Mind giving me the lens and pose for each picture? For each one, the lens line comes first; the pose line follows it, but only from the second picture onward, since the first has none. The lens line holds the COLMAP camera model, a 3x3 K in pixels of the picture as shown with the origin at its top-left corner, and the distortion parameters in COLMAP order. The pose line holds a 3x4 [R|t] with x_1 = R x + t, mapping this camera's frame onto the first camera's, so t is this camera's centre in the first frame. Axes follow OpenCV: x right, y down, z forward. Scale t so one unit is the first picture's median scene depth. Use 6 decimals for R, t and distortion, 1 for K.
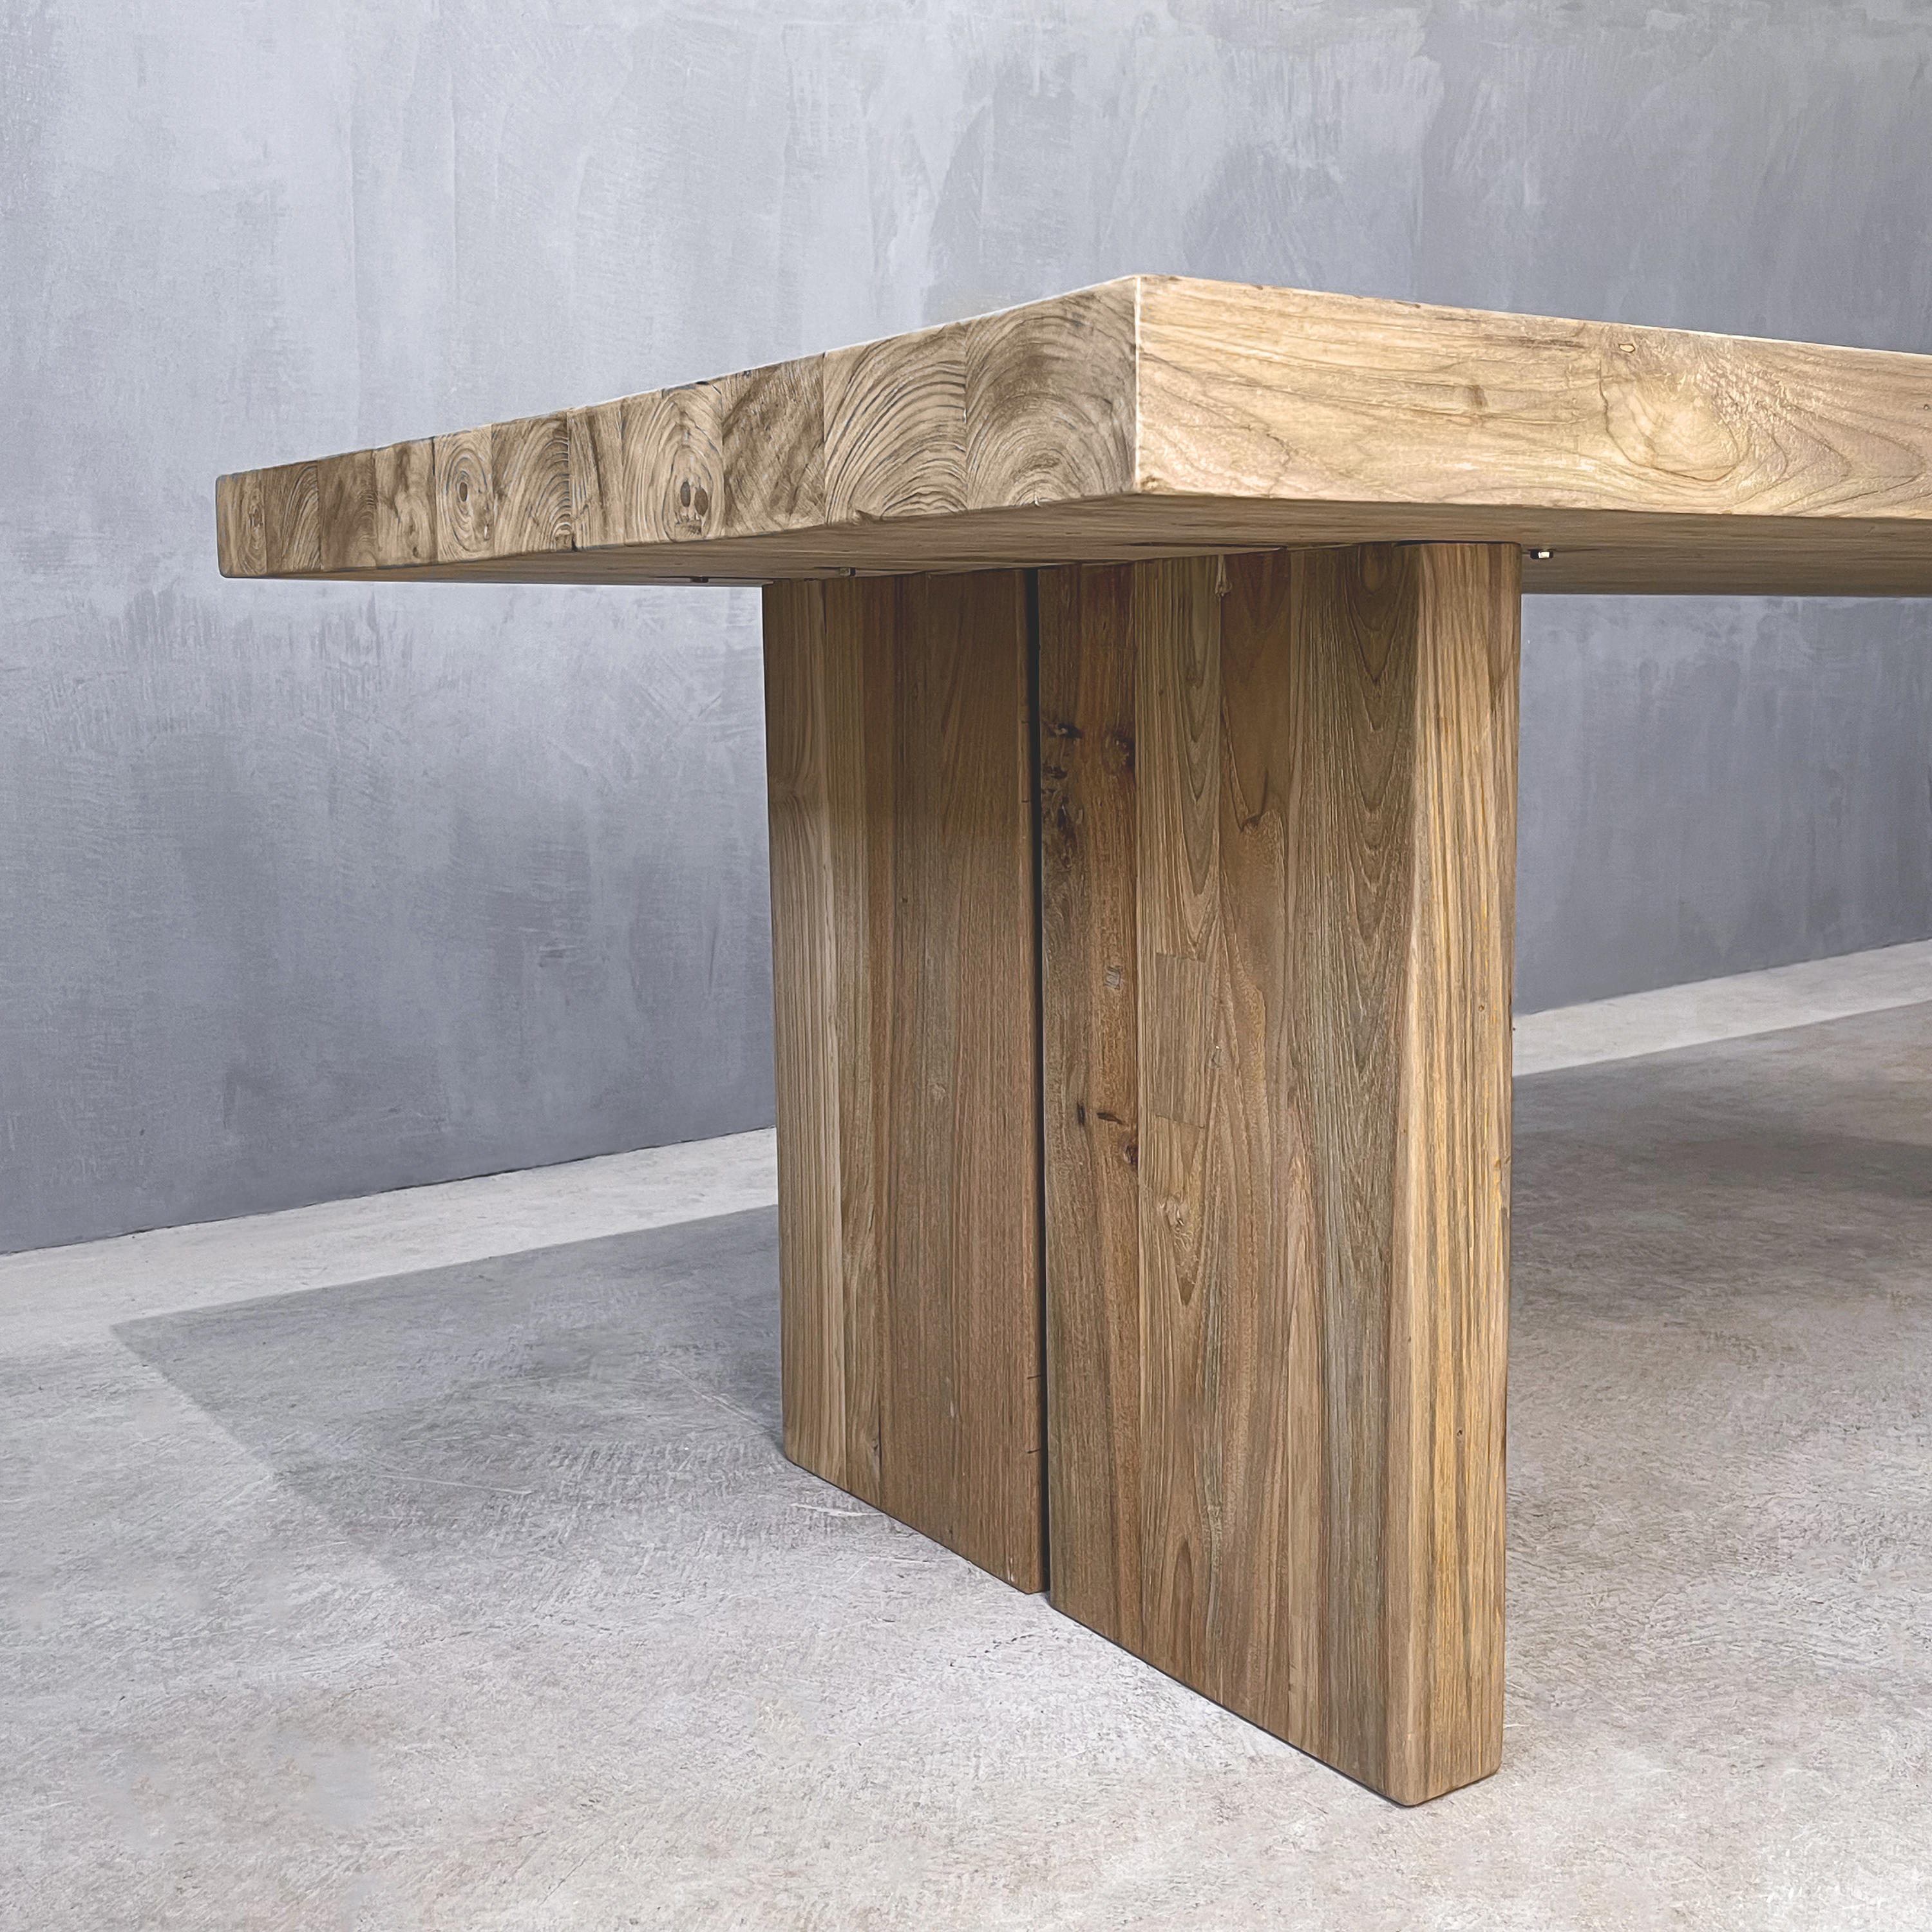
lens RADIAL K [[2220.9, 0, 968.3], [0, 2220.9, 982.2], [0, 0, 1]] dist [0.037629, -0.024268]
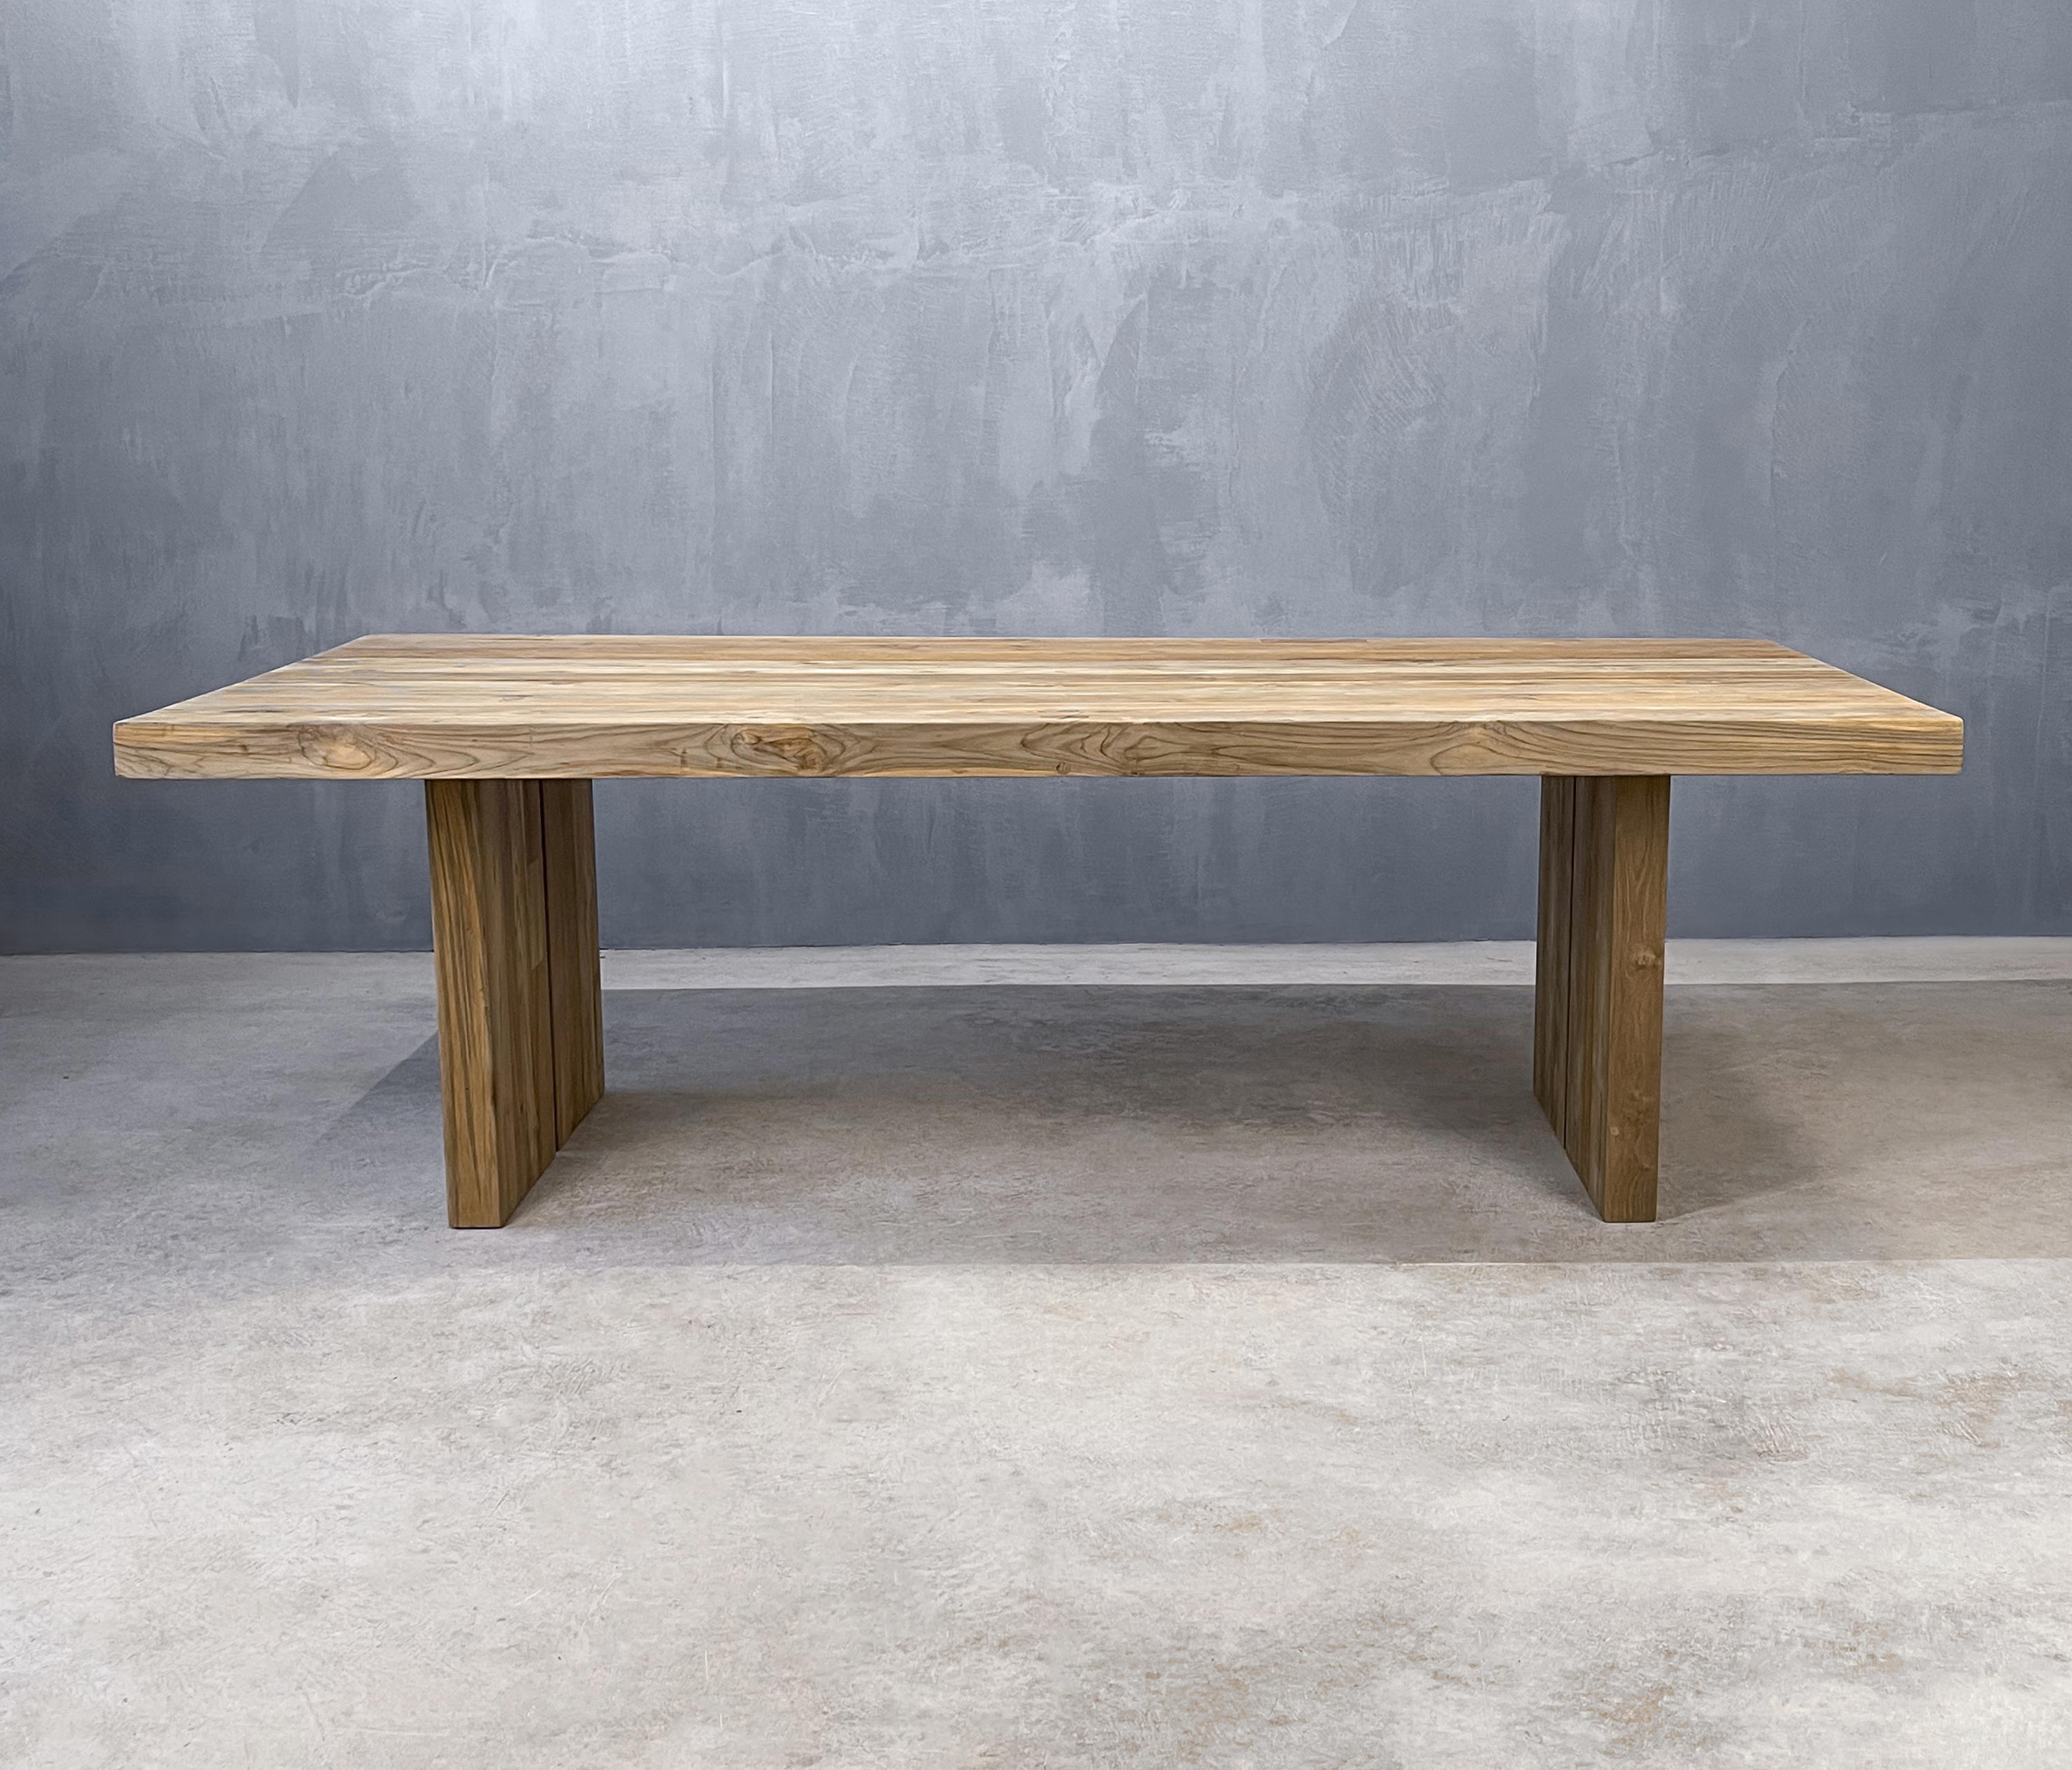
lens RADIAL K [[2347.9, 0, 1144.5], [0, 2347.9, 840.1], [0, 0, 1]] dist [0.069128, -0.106378]
pose [[0.825276, 0.118270, -0.552207, 2.130710], [-0.092575, 0.992929, 0.074307, -0.329903], [0.557090, -0.010203, 0.830389, -0.768022]]
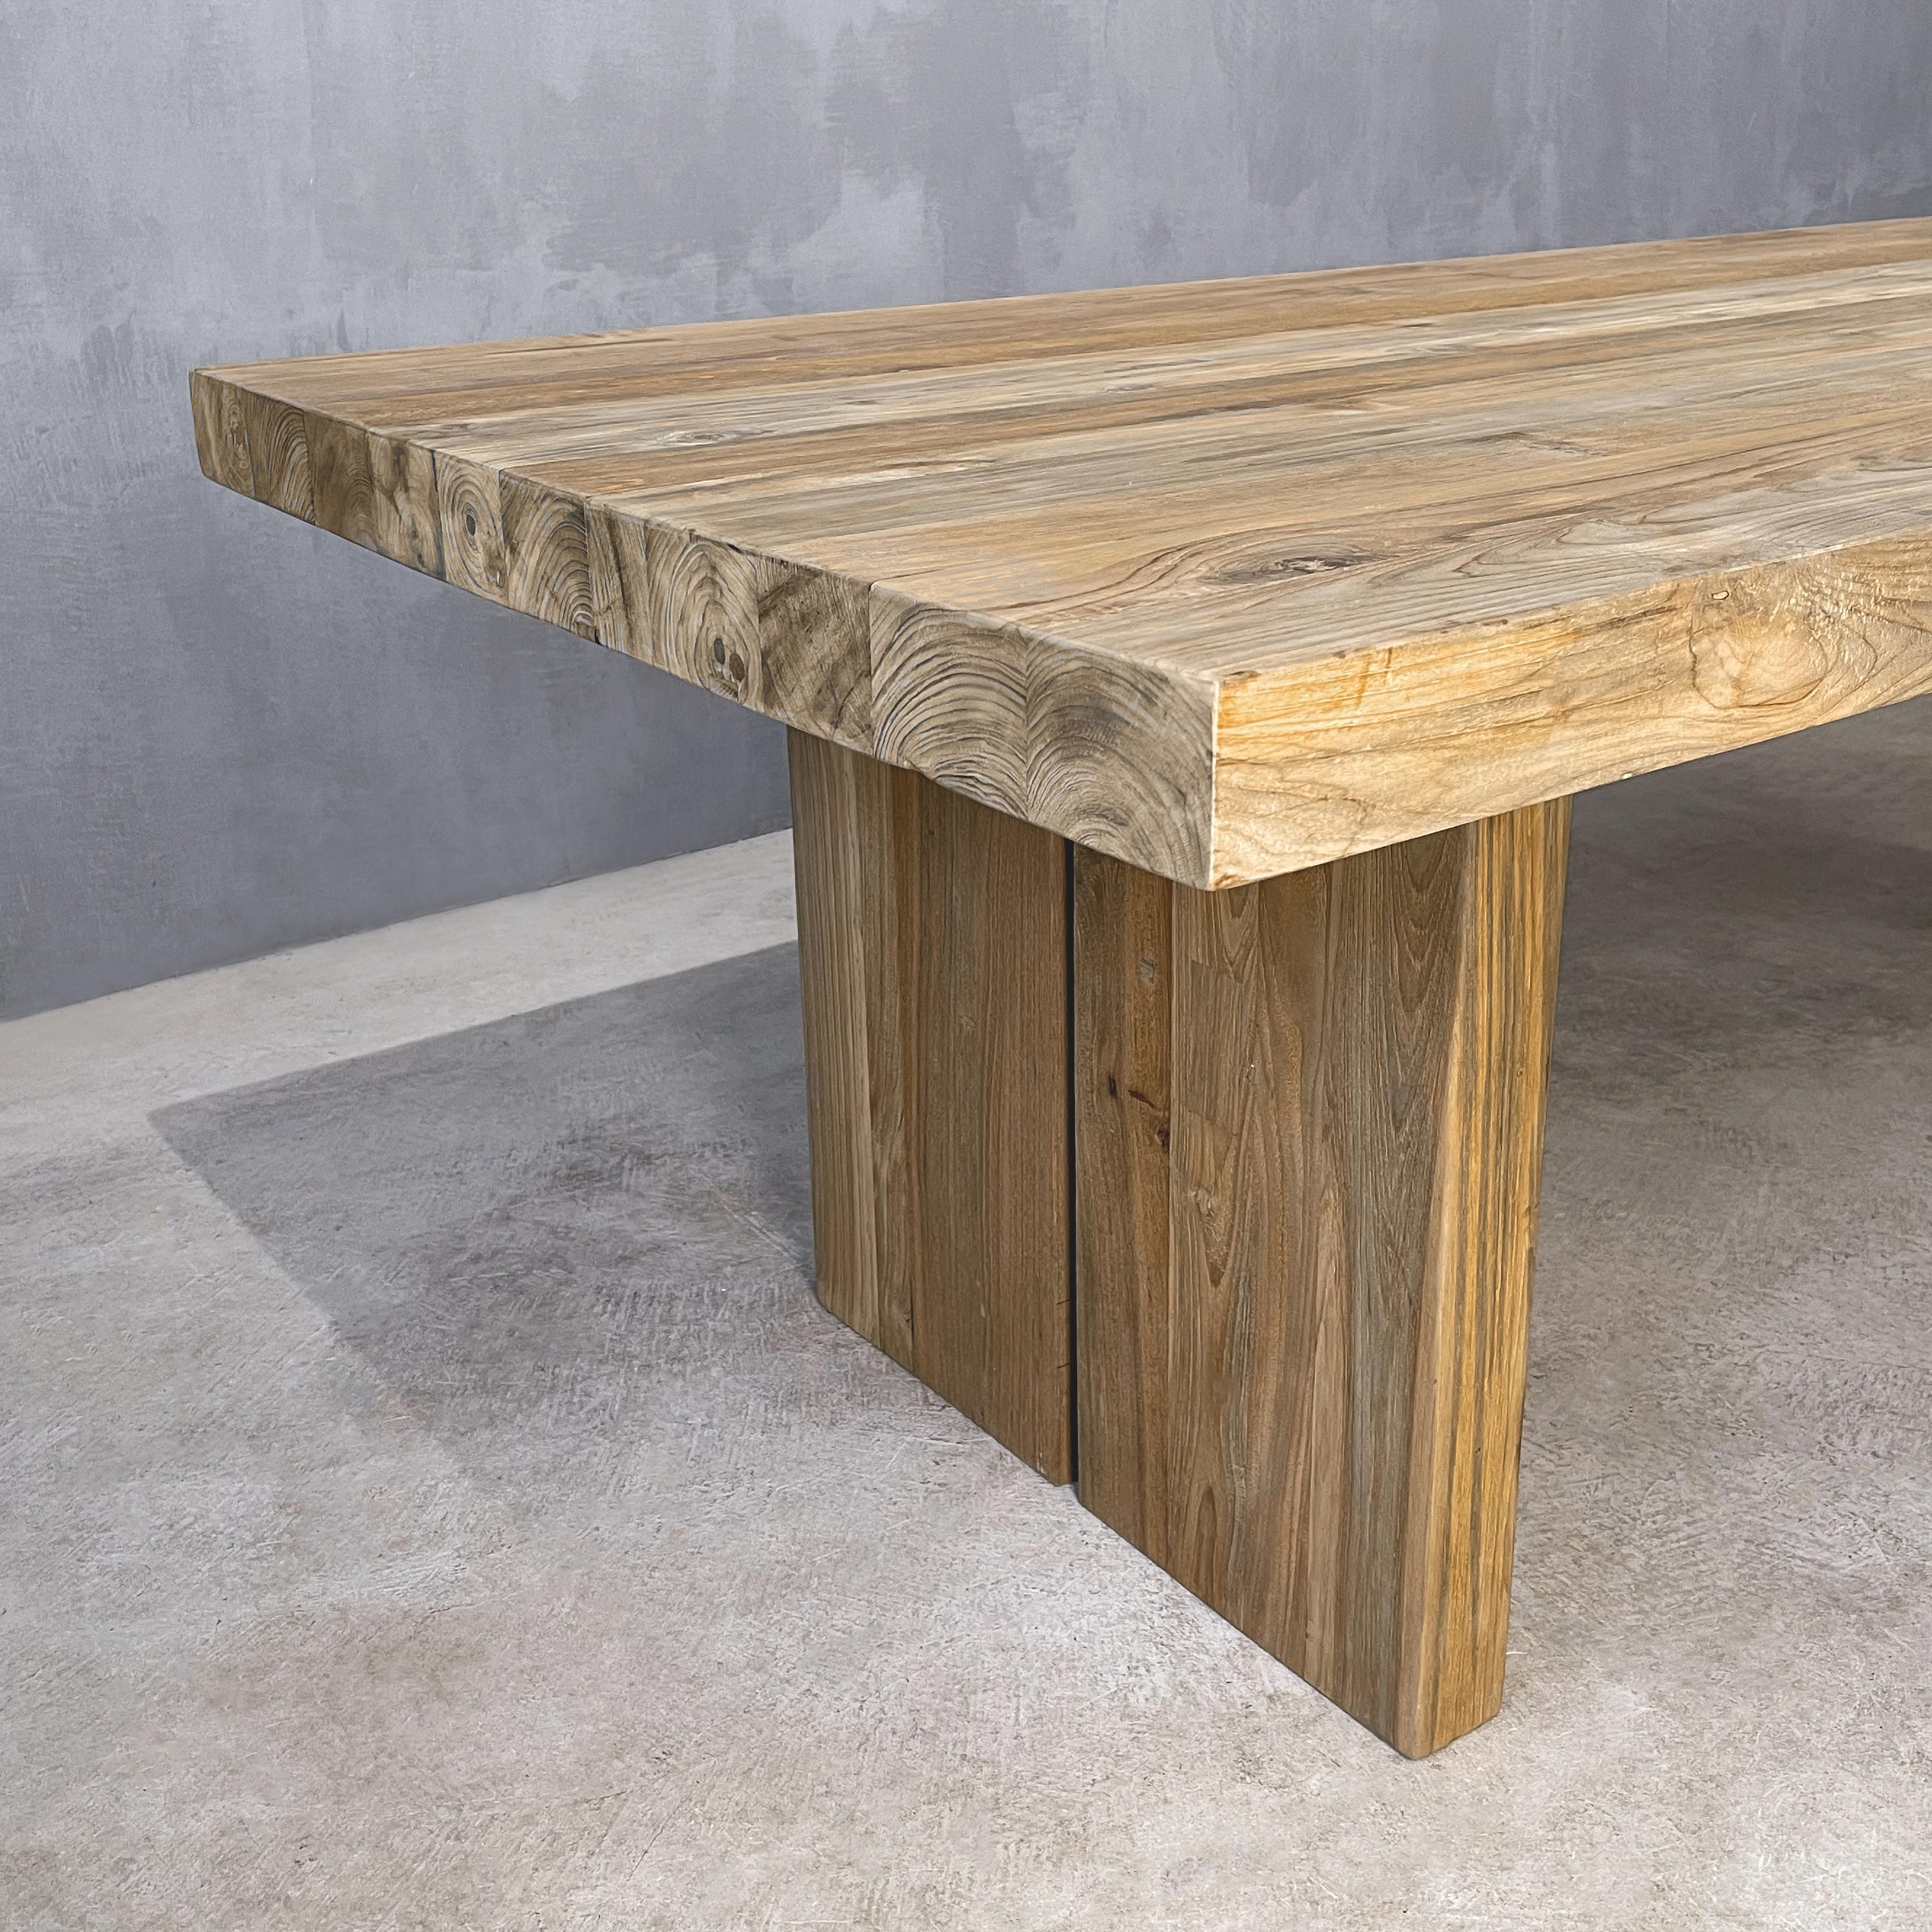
lens RADIAL K [[2220.9, 0, 968.3], [0, 2220.9, 982.2], [0, 0, 1]] dist [0.037629, -0.024268]
pose [[0.999930, -0.010741, 0.004865, -0.020366], [0.009260, 0.970738, 0.239963, -0.239776], [-0.007301, -0.239901, 0.970770, 0.030243]]
